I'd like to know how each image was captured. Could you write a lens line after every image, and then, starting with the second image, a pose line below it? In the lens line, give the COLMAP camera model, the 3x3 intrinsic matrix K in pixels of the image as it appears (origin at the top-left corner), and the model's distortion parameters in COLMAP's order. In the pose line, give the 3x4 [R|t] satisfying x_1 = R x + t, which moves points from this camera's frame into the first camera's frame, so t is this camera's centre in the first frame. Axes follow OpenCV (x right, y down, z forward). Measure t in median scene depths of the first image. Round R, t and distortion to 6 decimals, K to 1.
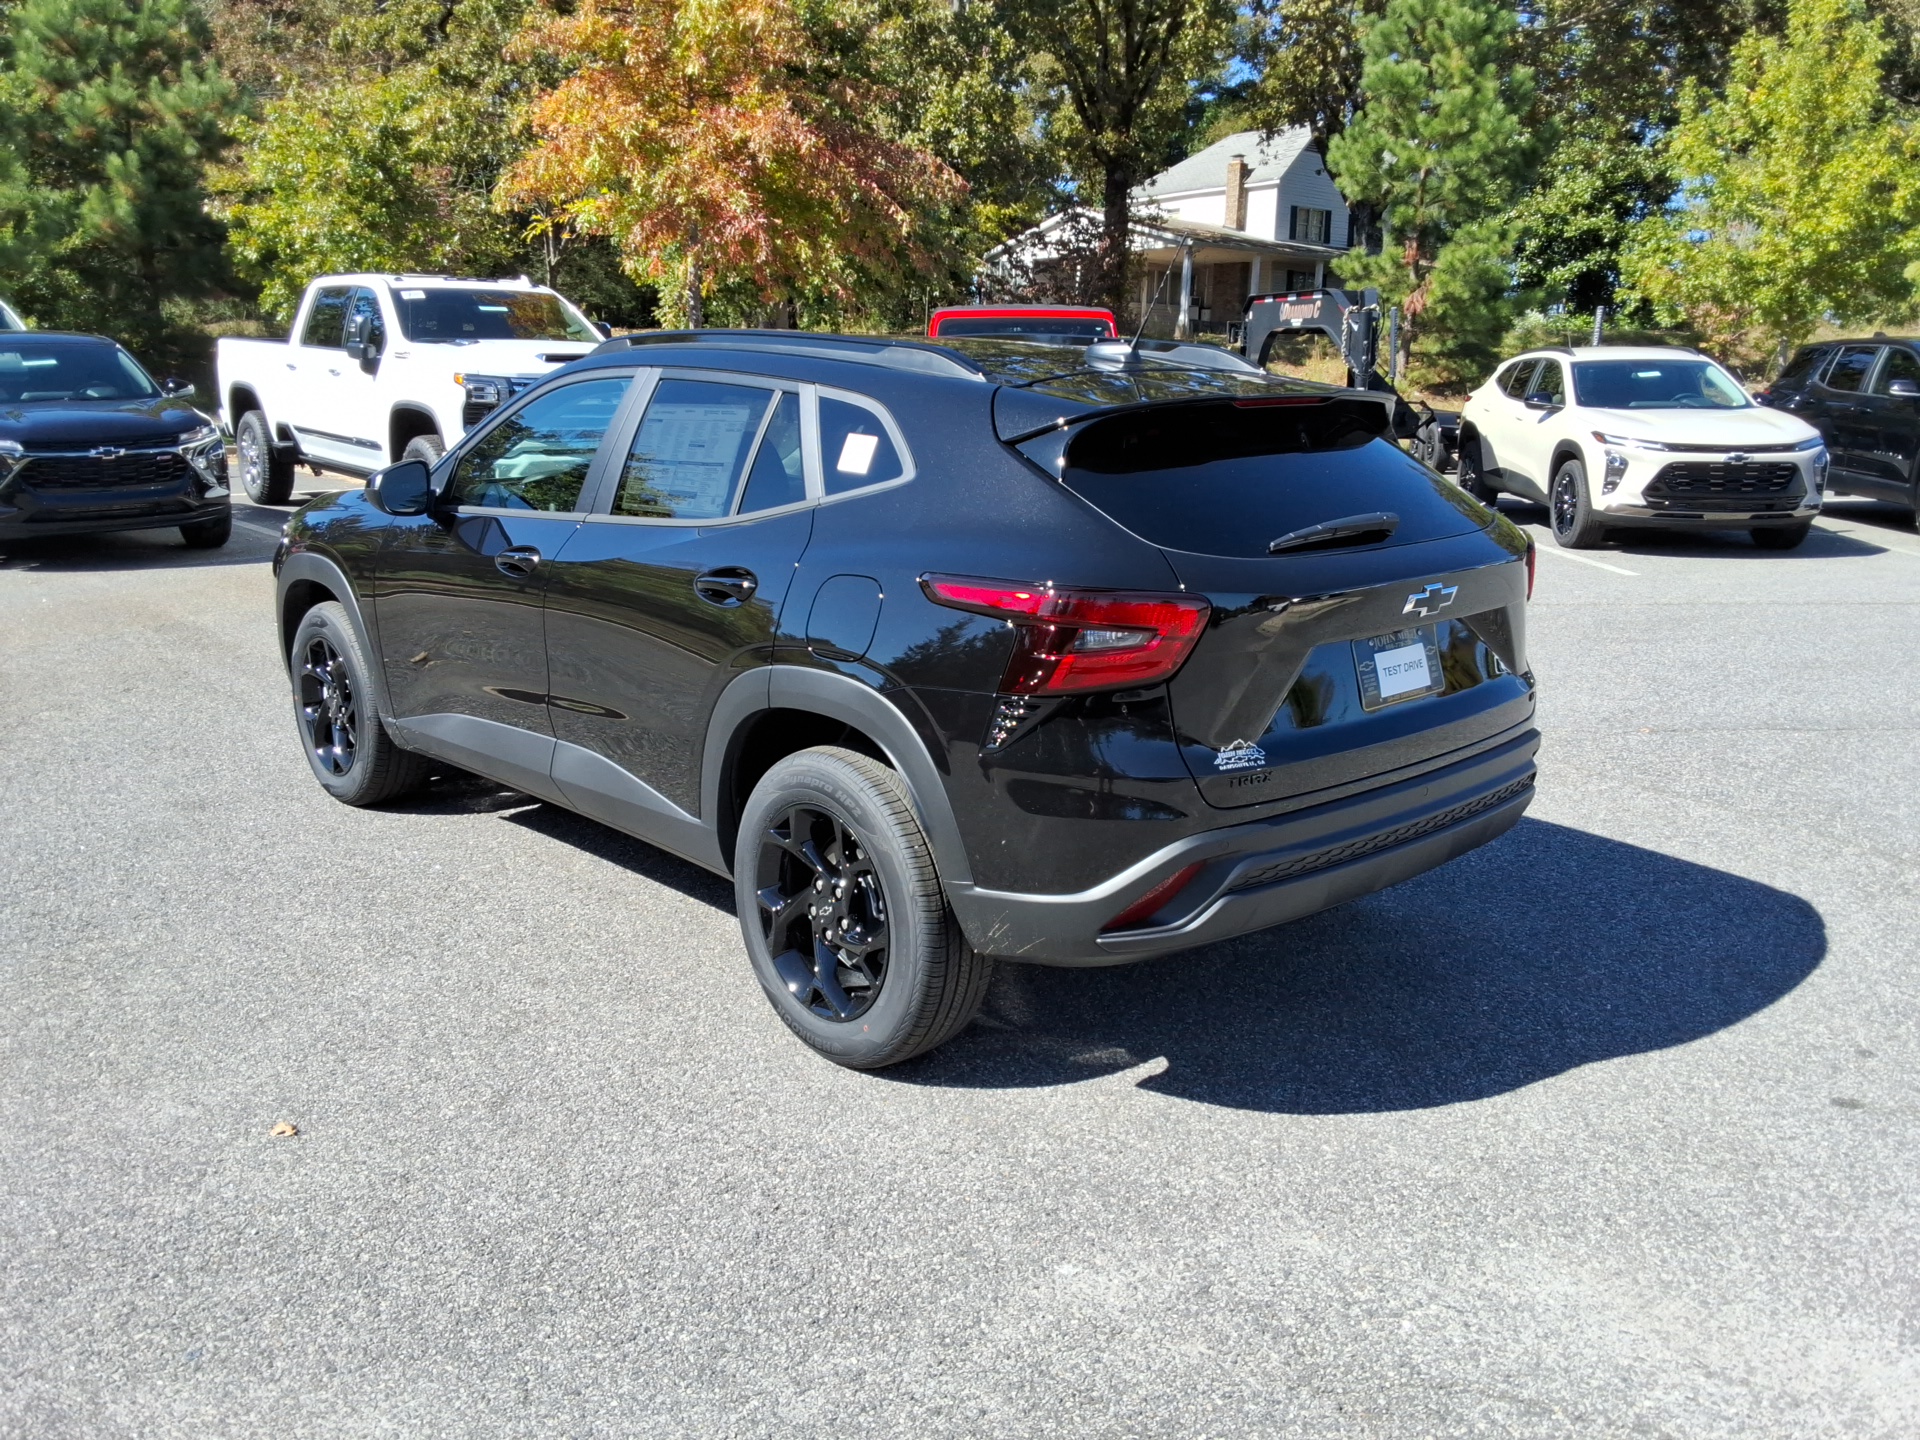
lens RADIAL K [[1547.4, 0, 974.6], [0, 1547.4, 714.0], [0, 0, 1]] dist [0.097670, -0.147668]
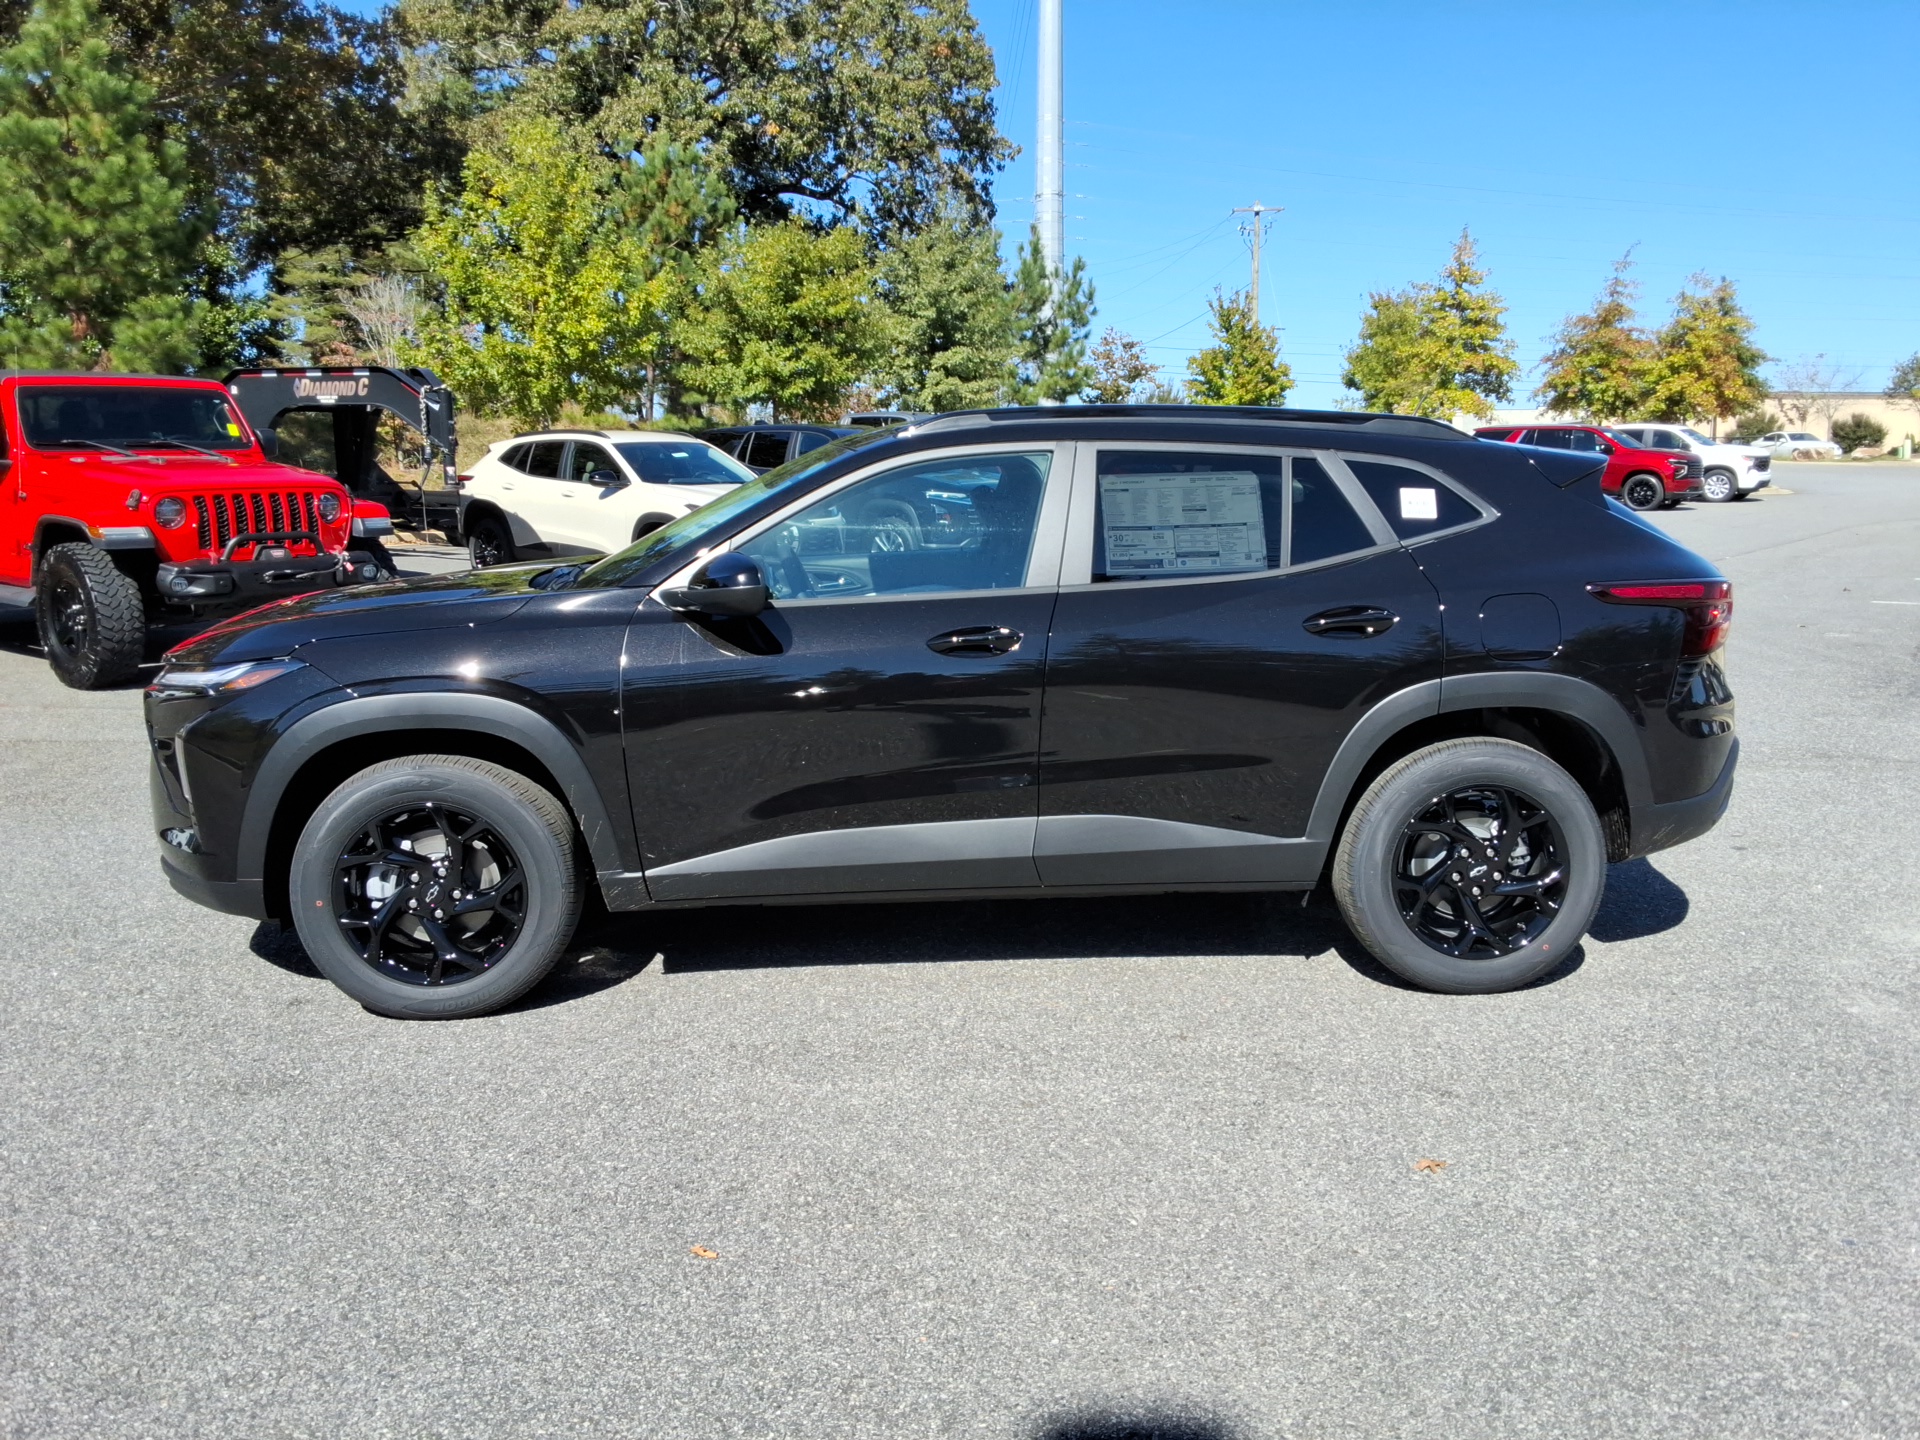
lens RADIAL K [[1547.4, 0, 974.6], [0, 1547.4, 714.0], [0, 0, 1]] dist [0.097670, -0.147668]
pose [[0.638768, -0.132792, 0.757854, -0.125119], [0.171693, 0.984757, 0.027837, -0.009867], [-0.749998, 0.112337, 0.651831, 0.047254]]
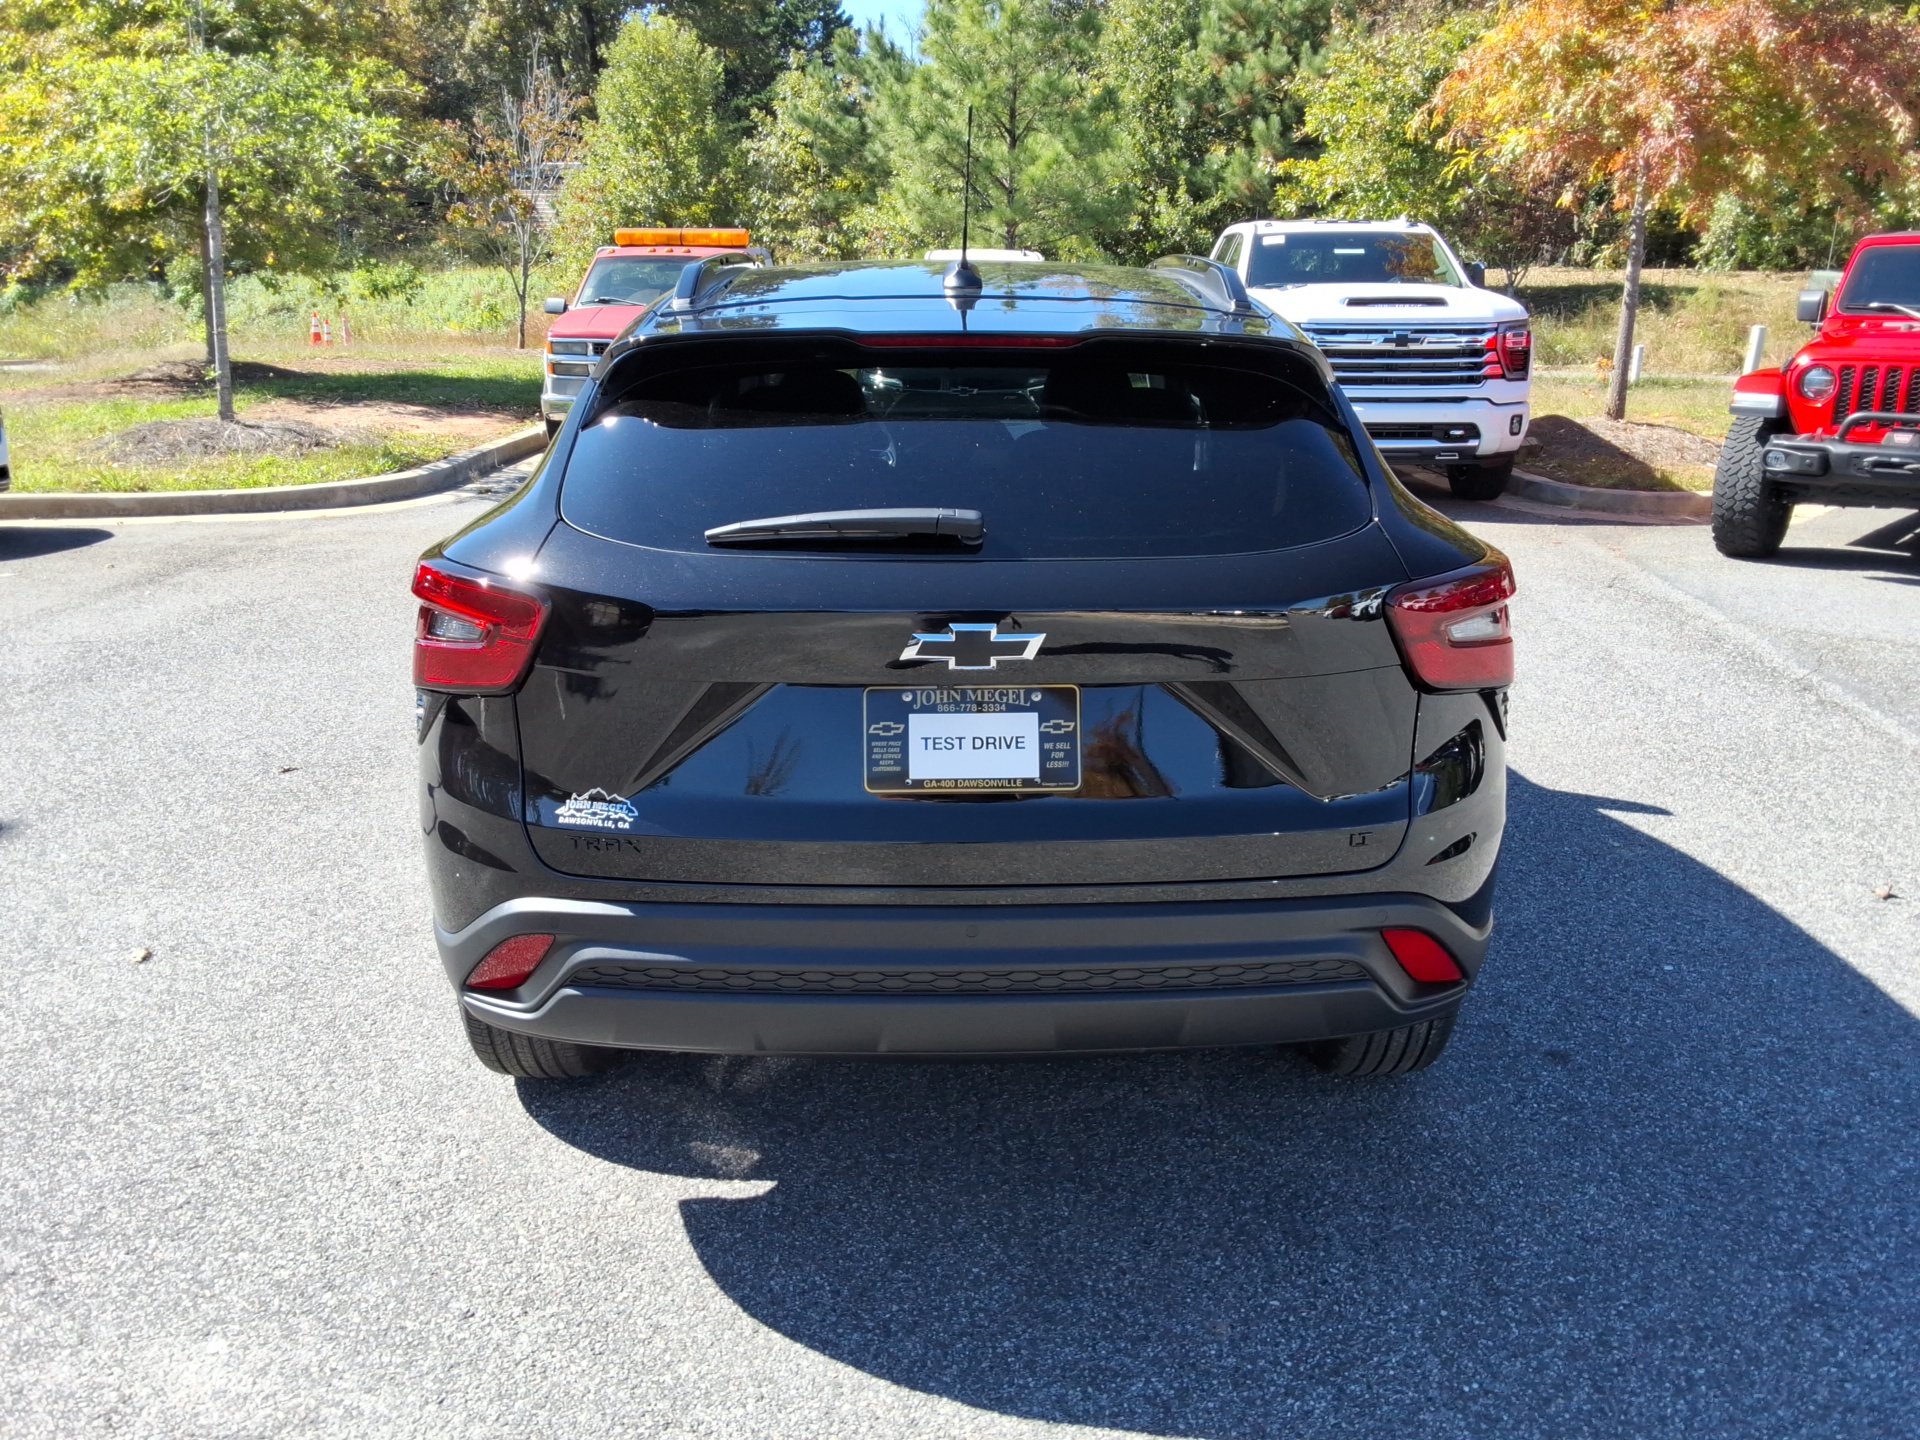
lens RADIAL K [[1533.9, 0, 962.0], [0, 1533.9, 715.9], [0, 0, 1]] dist [0.102542, -0.150444]
pose [[0.748324, 0.173323, -0.640289, 0.065733], [-0.152391, 0.984363, 0.088359, -0.009384], [0.645591, 0.031453, 0.763035, 0.046562]]
